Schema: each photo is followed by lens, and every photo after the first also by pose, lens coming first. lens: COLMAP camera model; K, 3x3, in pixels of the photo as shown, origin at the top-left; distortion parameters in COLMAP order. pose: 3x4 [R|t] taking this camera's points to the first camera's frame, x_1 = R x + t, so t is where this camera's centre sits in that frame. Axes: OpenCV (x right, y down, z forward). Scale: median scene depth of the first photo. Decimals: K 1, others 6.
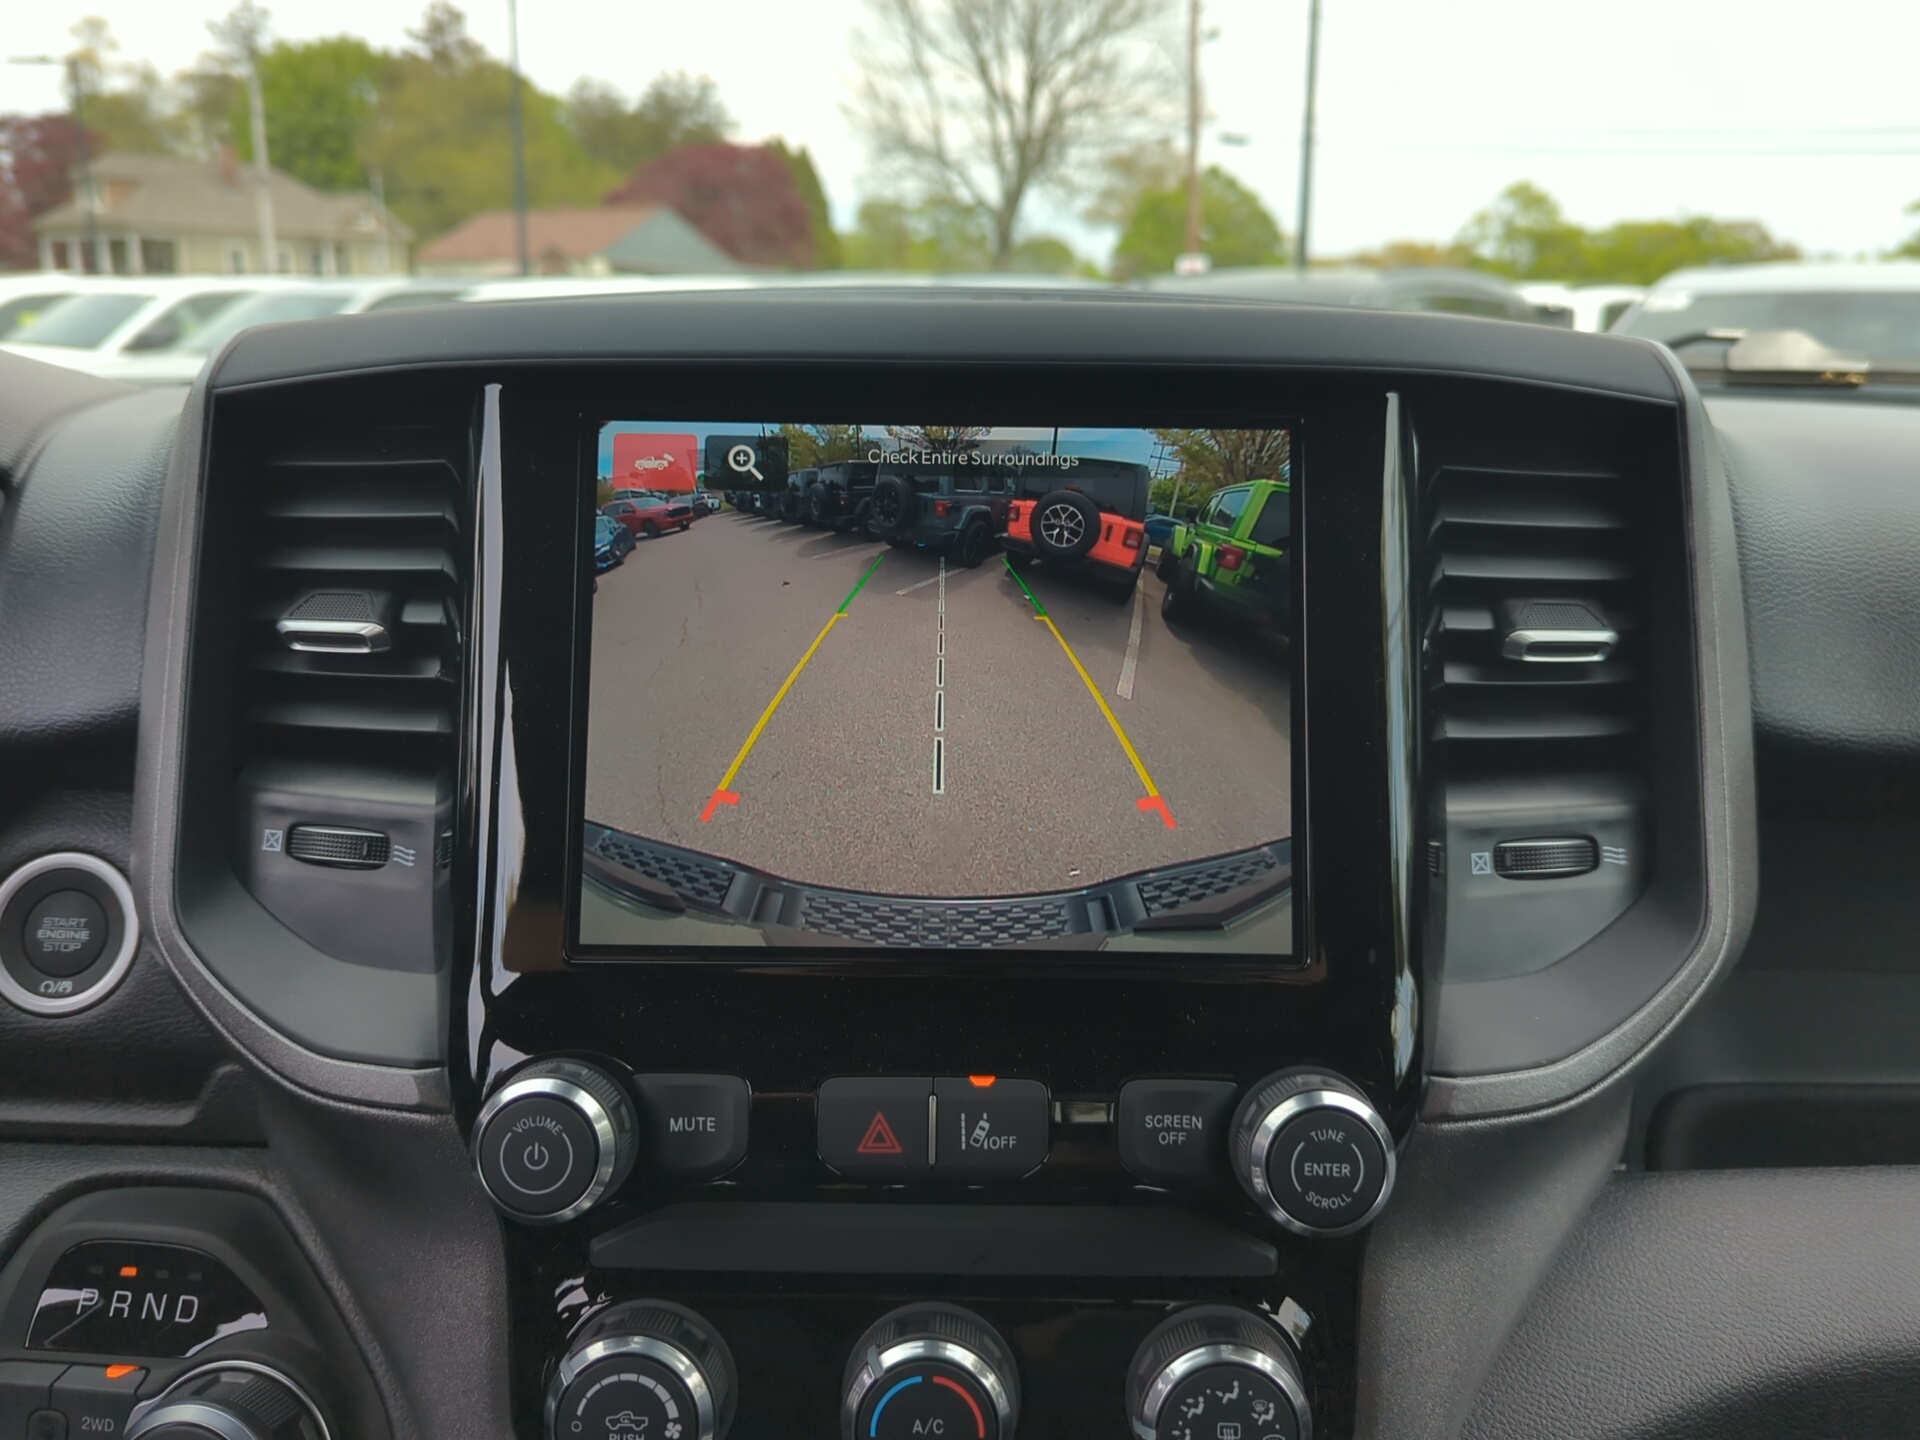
lens RADIAL K [[1562.5, 0, 968.6], [0, 1562.5, 703.1], [0, 0, 1]] dist [0.056091, -0.042683]
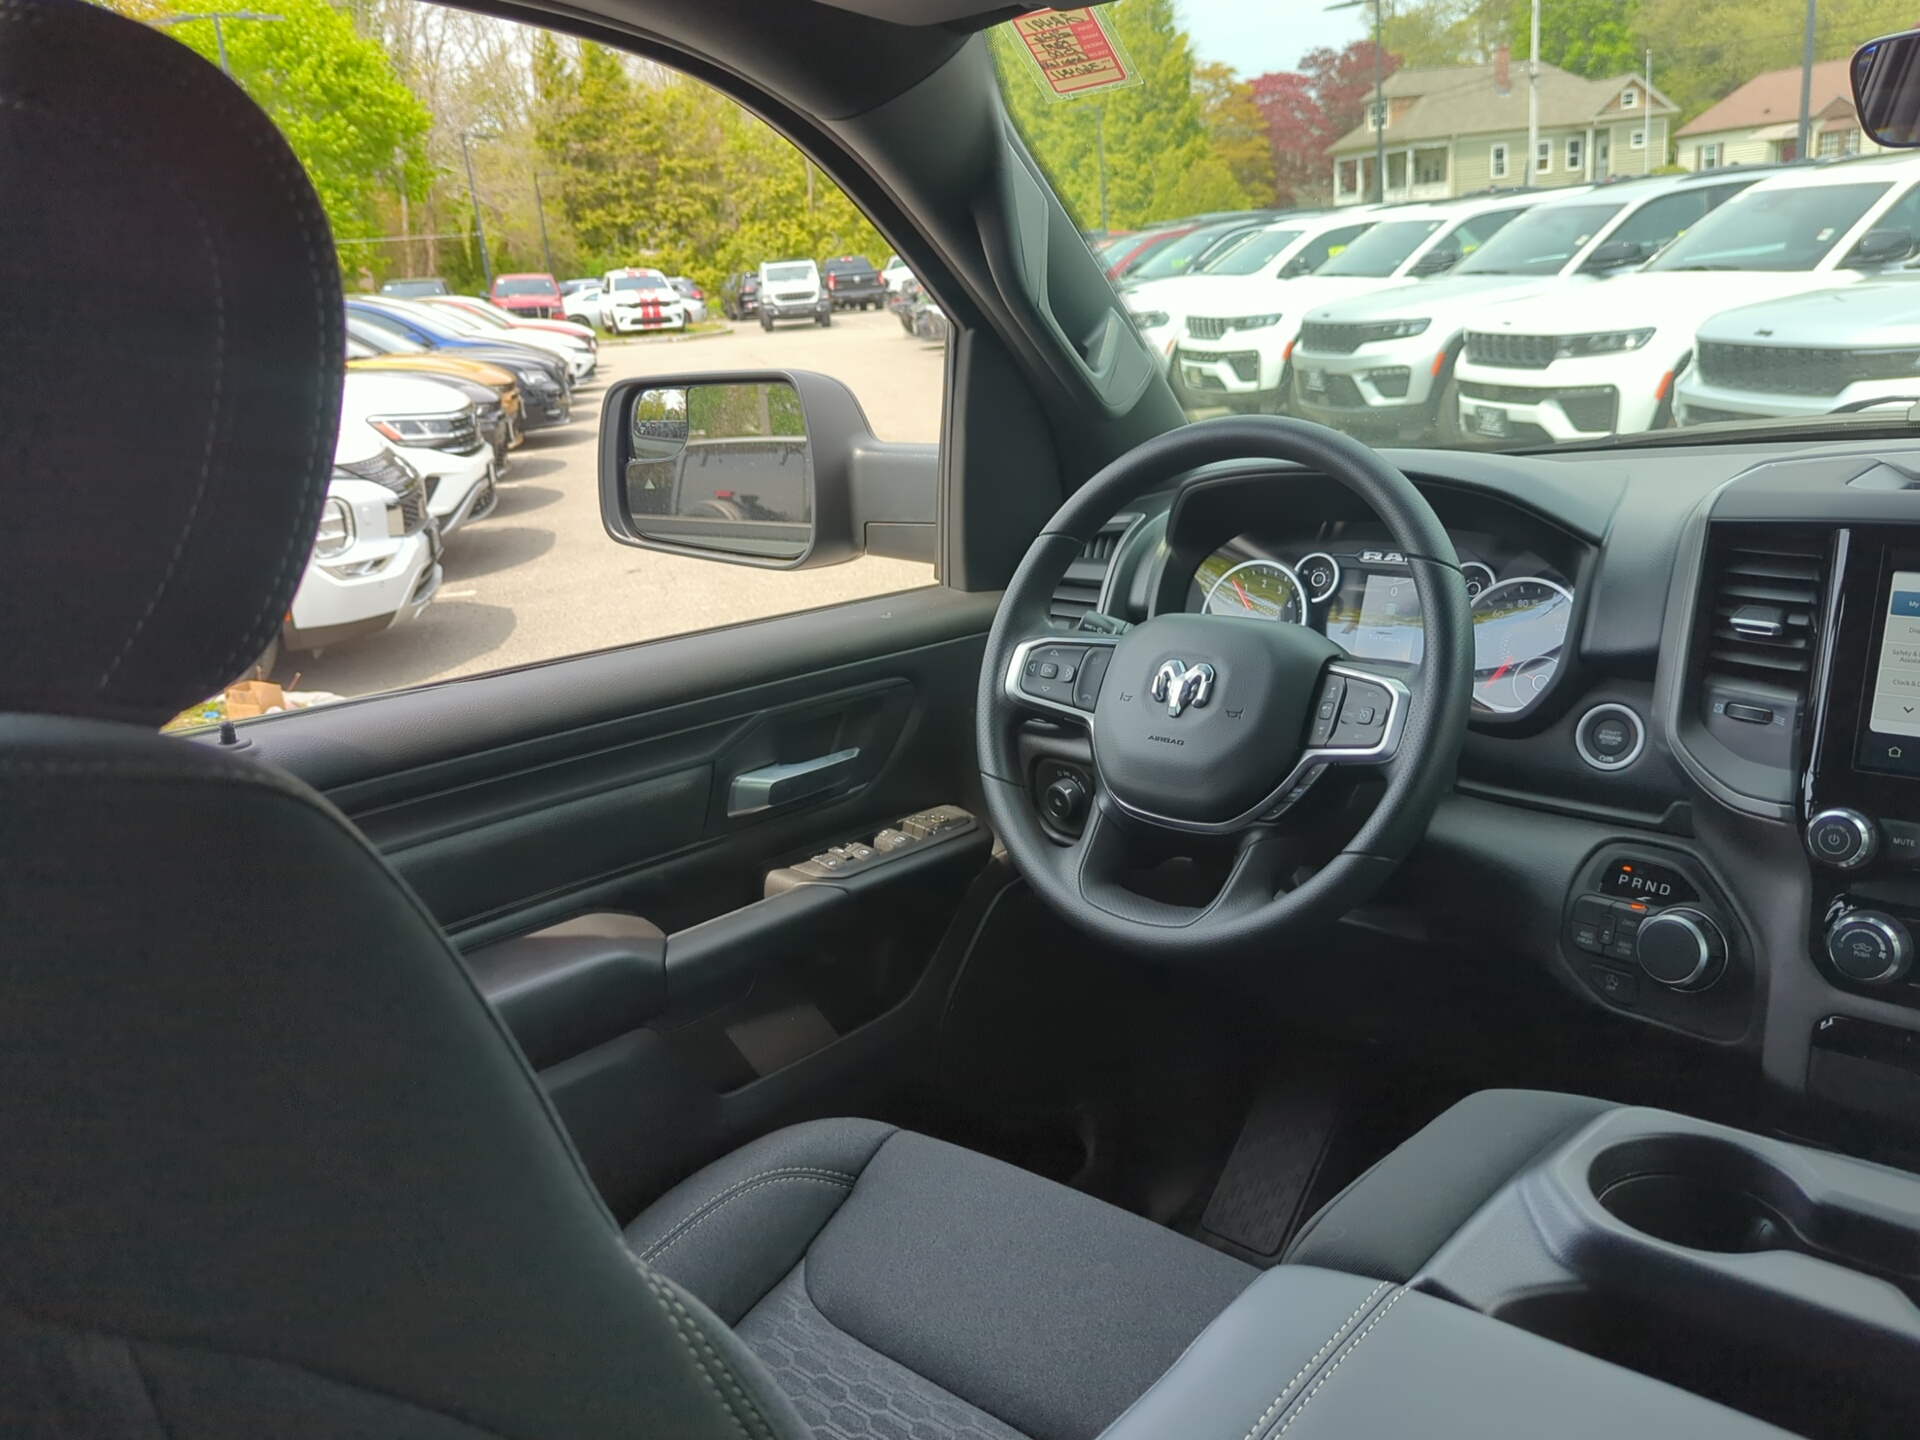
lens RADIAL K [[1562.5, 0, 971.3], [0, 1562.5, 686.3], [0, 0, 1]] dist [0.056091, -0.042683]
pose [[0.741919, 0.103482, -0.662455, 0.312457], [-0.064006, 0.994437, 0.083657, -0.076081], [0.667427, -0.019665, 0.744415, -1.577860]]
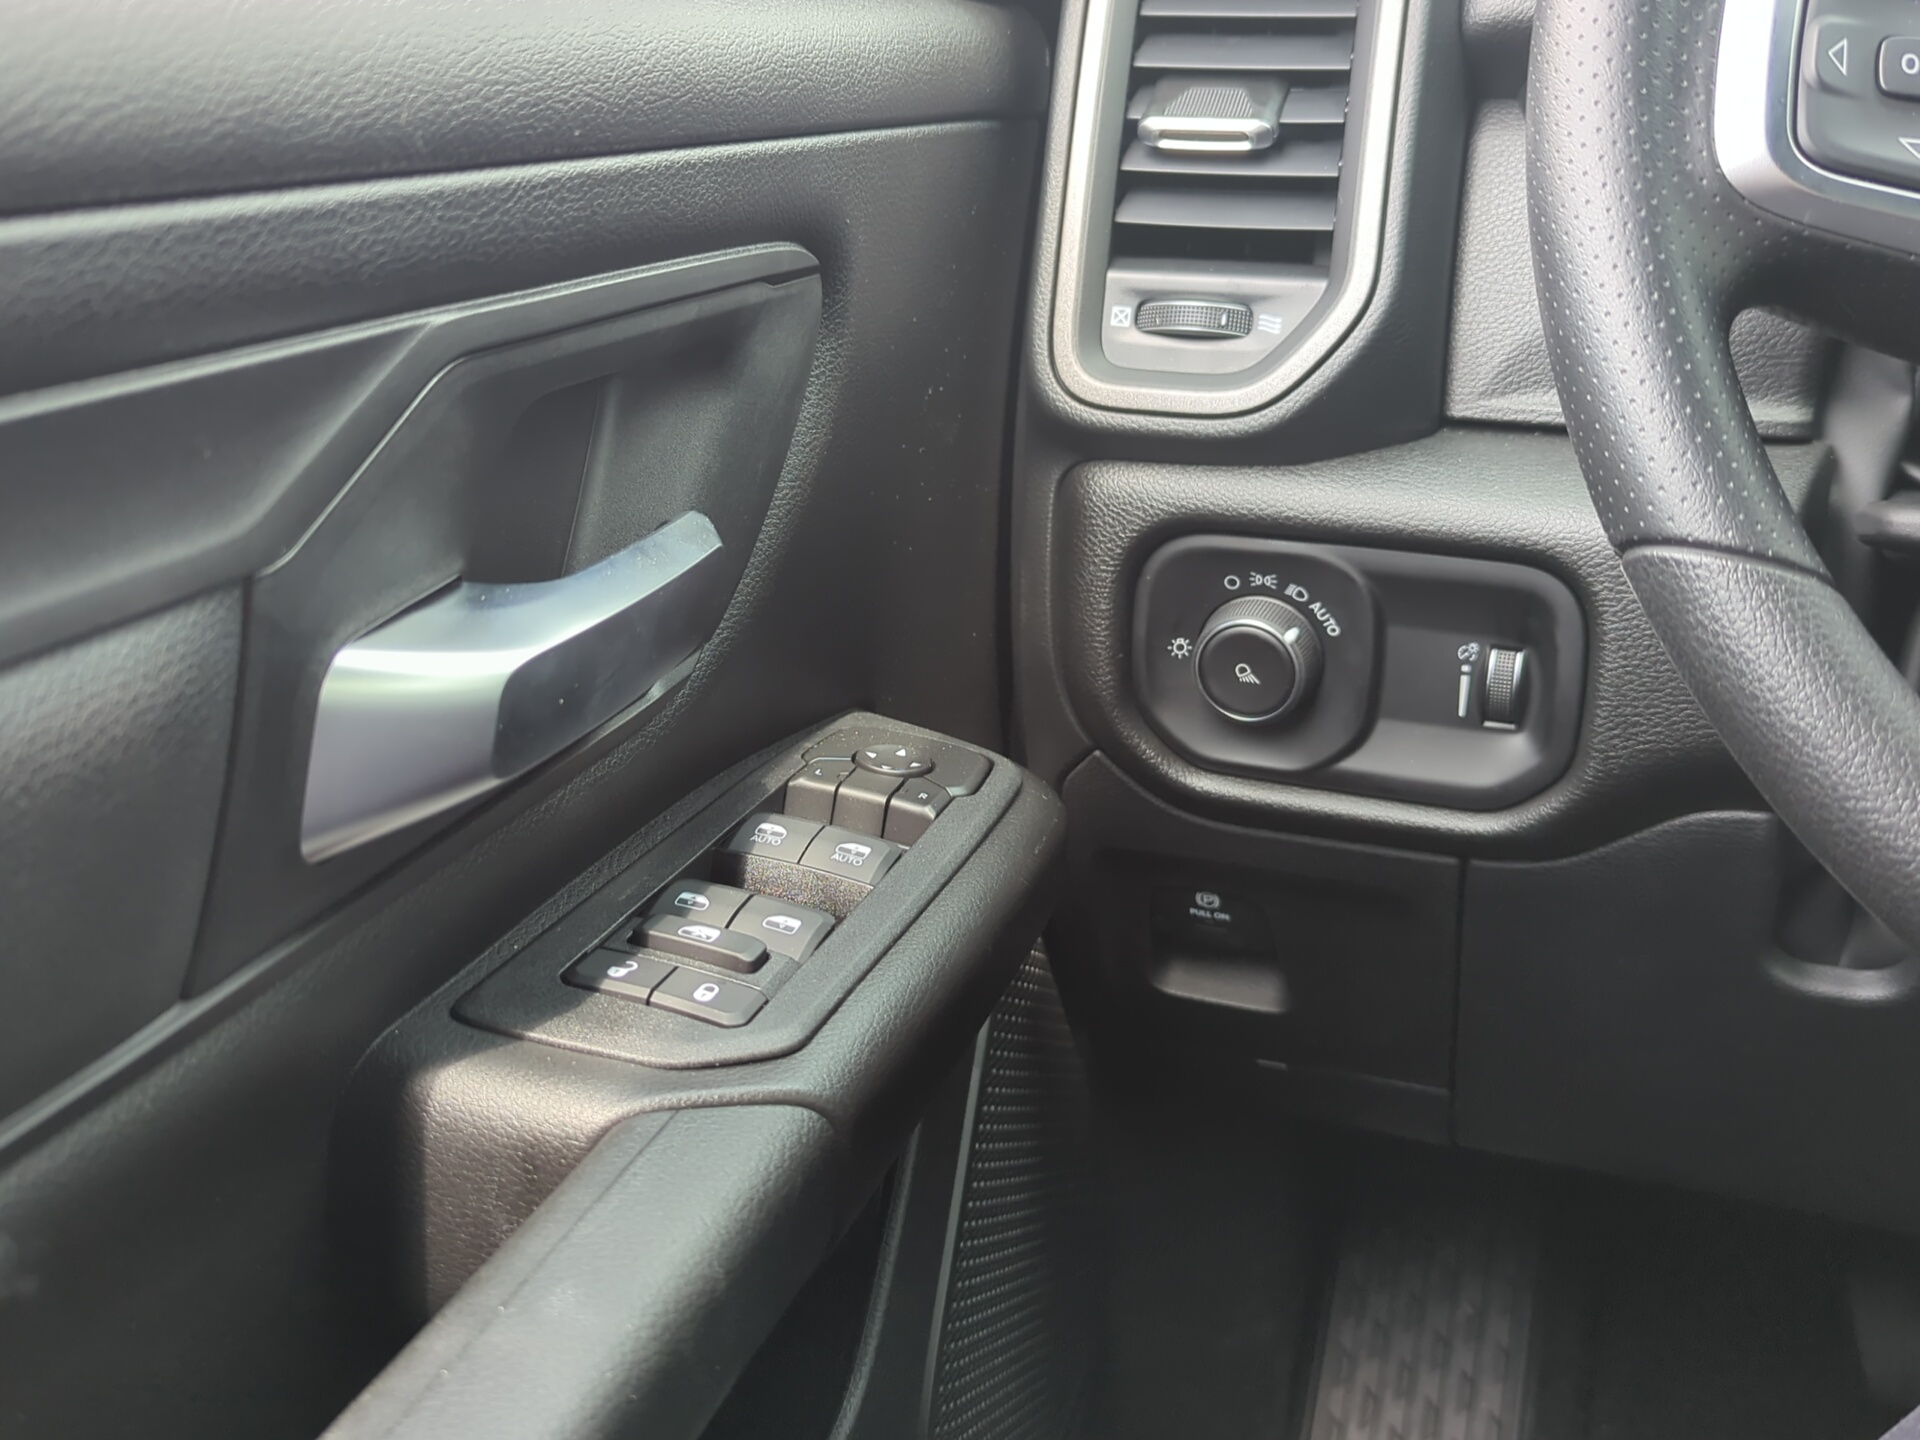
lens RADIAL K [[2050.4, 0, 979.1], [0, 2050.4, 674.6], [0, 0, 1]] dist [0.023548, 0.000000]
pose [[0.959943, 0.087335, -0.266236, -1.606685], [-0.052742, 0.989518, 0.134431, 0.277205], [0.275185, -0.115004, 0.954488, -0.283003]]
